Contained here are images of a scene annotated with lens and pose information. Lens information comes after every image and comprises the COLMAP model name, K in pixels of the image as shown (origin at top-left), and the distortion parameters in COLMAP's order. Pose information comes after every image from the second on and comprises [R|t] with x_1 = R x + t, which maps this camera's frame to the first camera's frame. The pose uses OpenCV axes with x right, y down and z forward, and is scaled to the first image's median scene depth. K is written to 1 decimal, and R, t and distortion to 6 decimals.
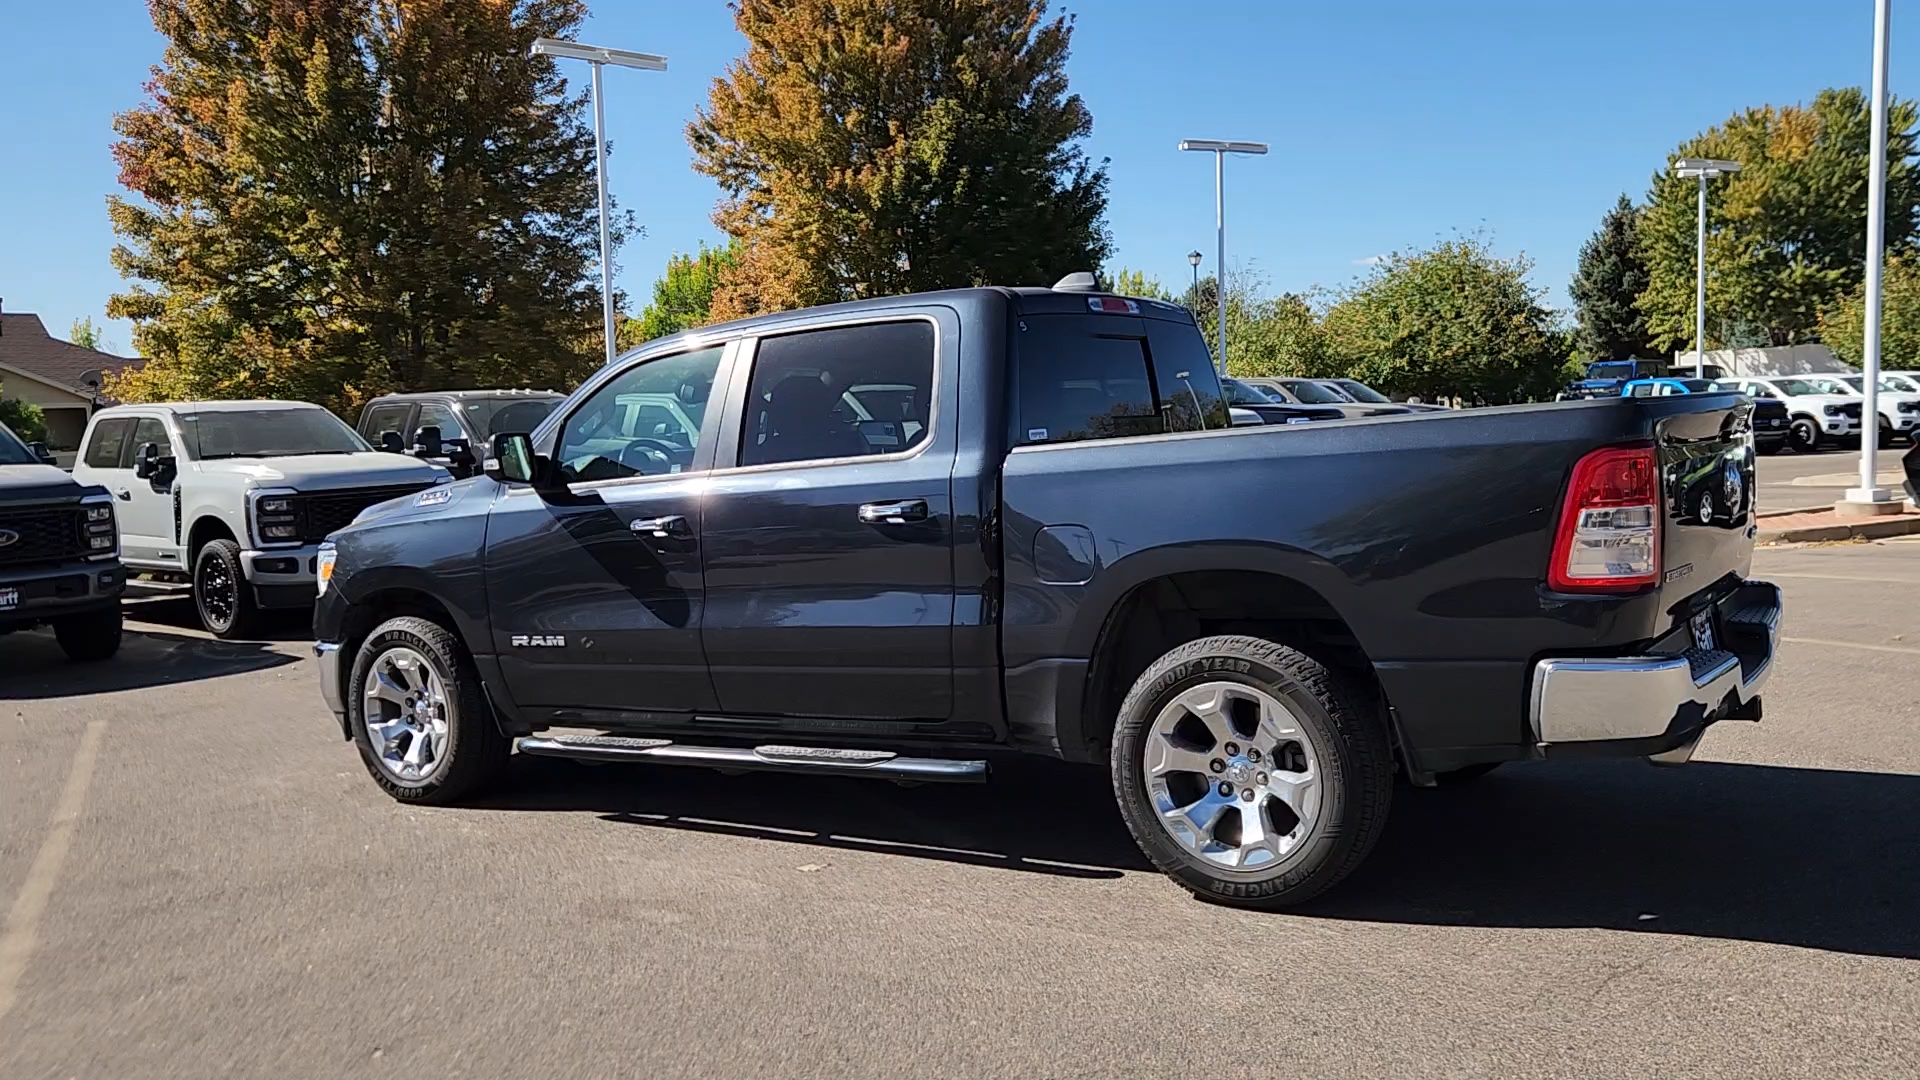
lens RADIAL K [[1619.8, 0, 948.0], [0, 1619.8, 565.6], [0, 0, 1]] dist [0.032042, -0.018246]
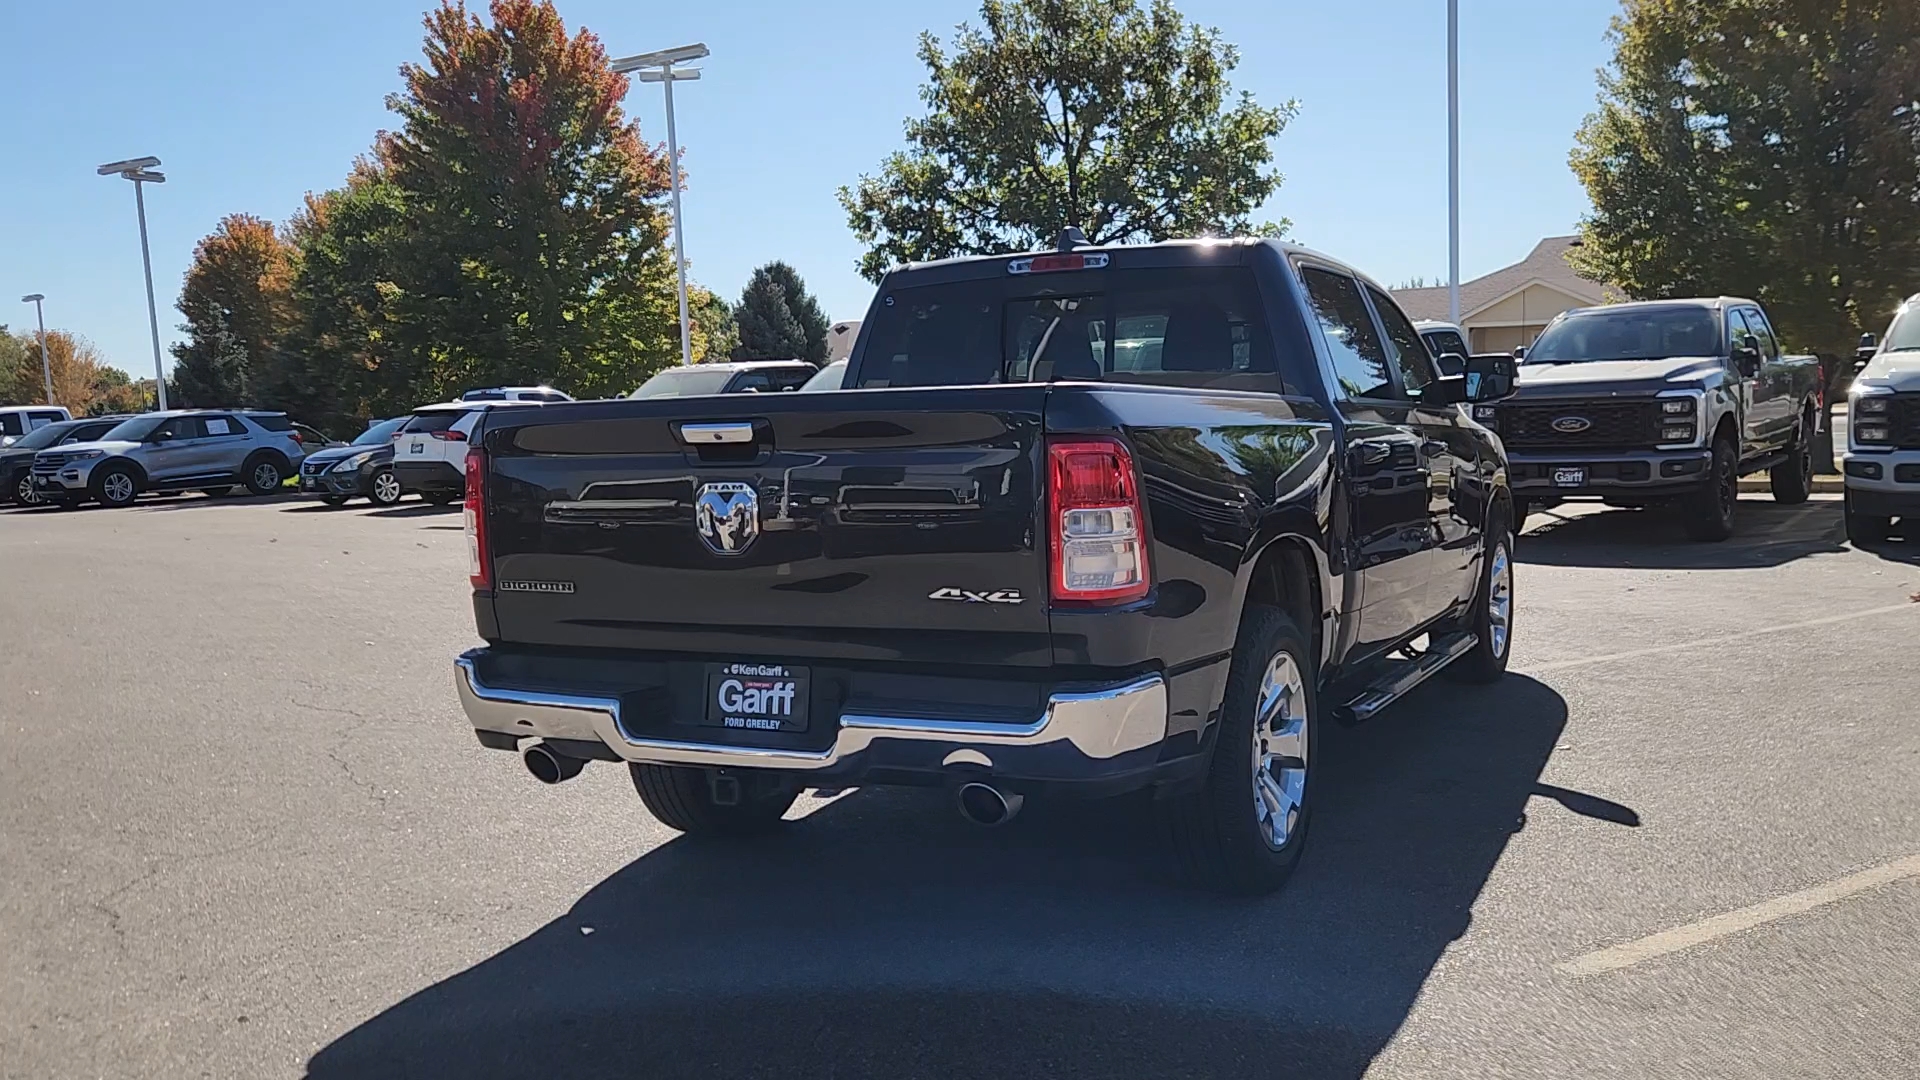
lens RADIAL K [[1619.8, 0, 948.0], [0, 1619.8, 565.6], [0, 0, 1]] dist [0.032042, -0.018246]
pose [[0.119844, 0.147125, -0.981831, 0.199940], [-0.052760, 0.988505, 0.141685, -0.022183], [0.991390, 0.034821, 0.126228, 0.156337]]
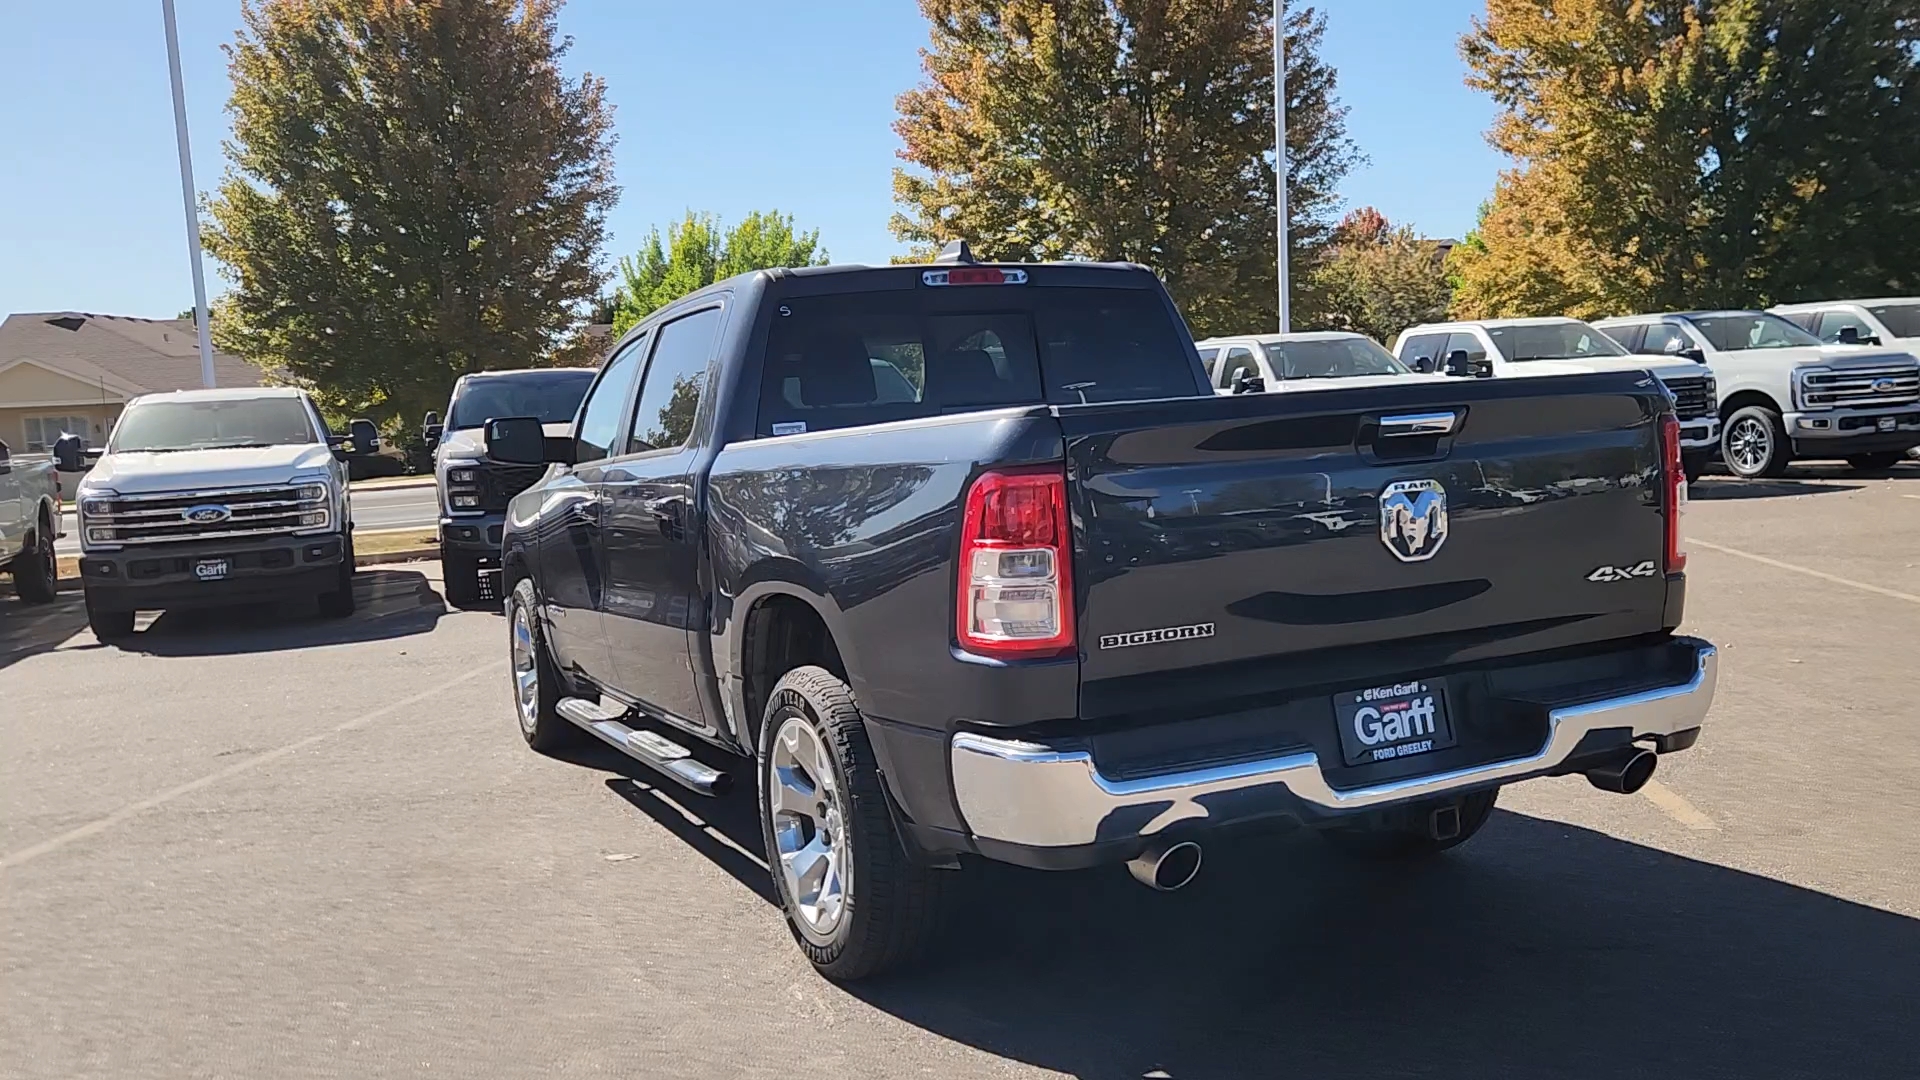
lens RADIAL K [[1619.8, 0, 948.0], [0, 1619.8, 565.6], [0, 0, 1]] dist [0.032042, -0.018246]
pose [[0.861162, 0.047670, -0.506091, 0.103820], [-0.025917, 0.998416, 0.049942, -0.008827], [0.507670, -0.029892, 0.861033, 0.042309]]
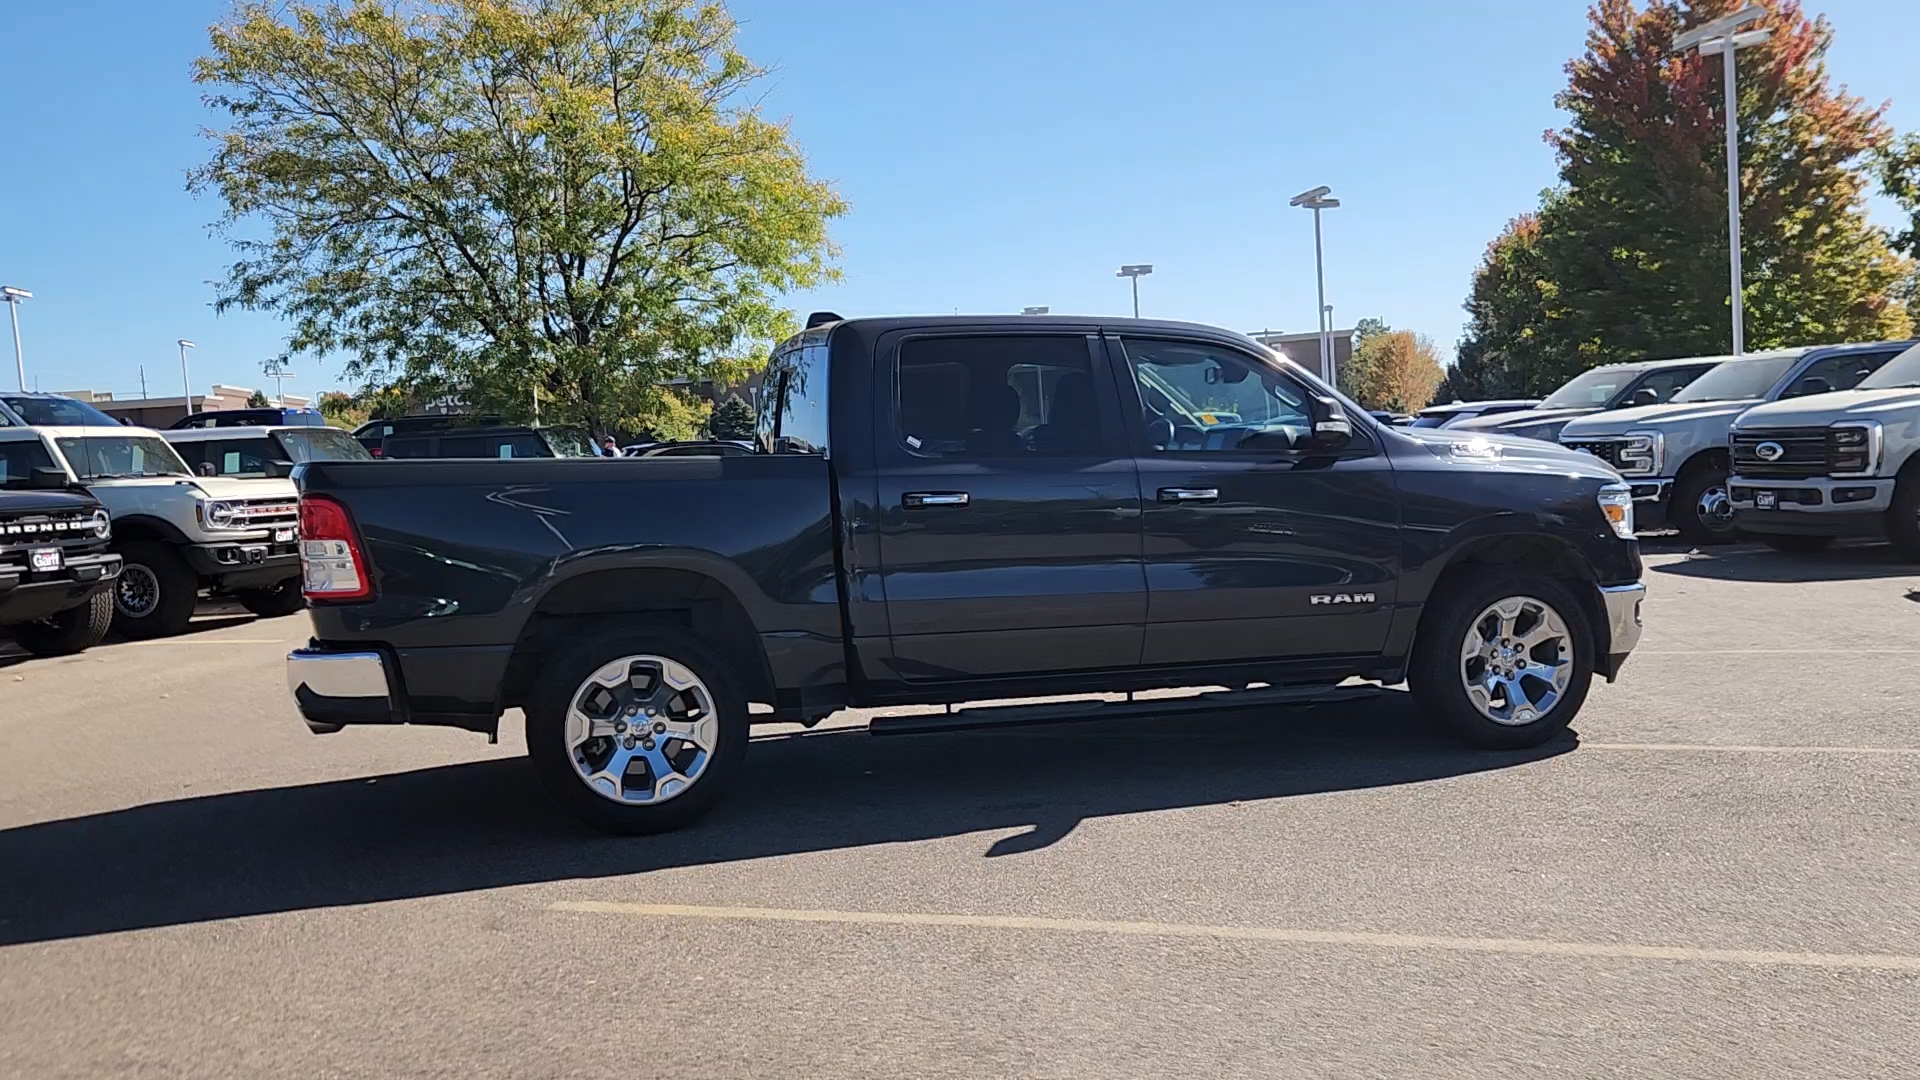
lens RADIAL K [[1619.8, 0, 948.0], [0, 1619.8, 565.6], [0, 0, 1]] dist [0.032042, -0.018246]
pose [[-0.626966, 0.138144, -0.766700, 0.184249], [0.013235, 0.985899, 0.166817, -0.037328], [0.778934, 0.094441, -0.619954, 0.350208]]
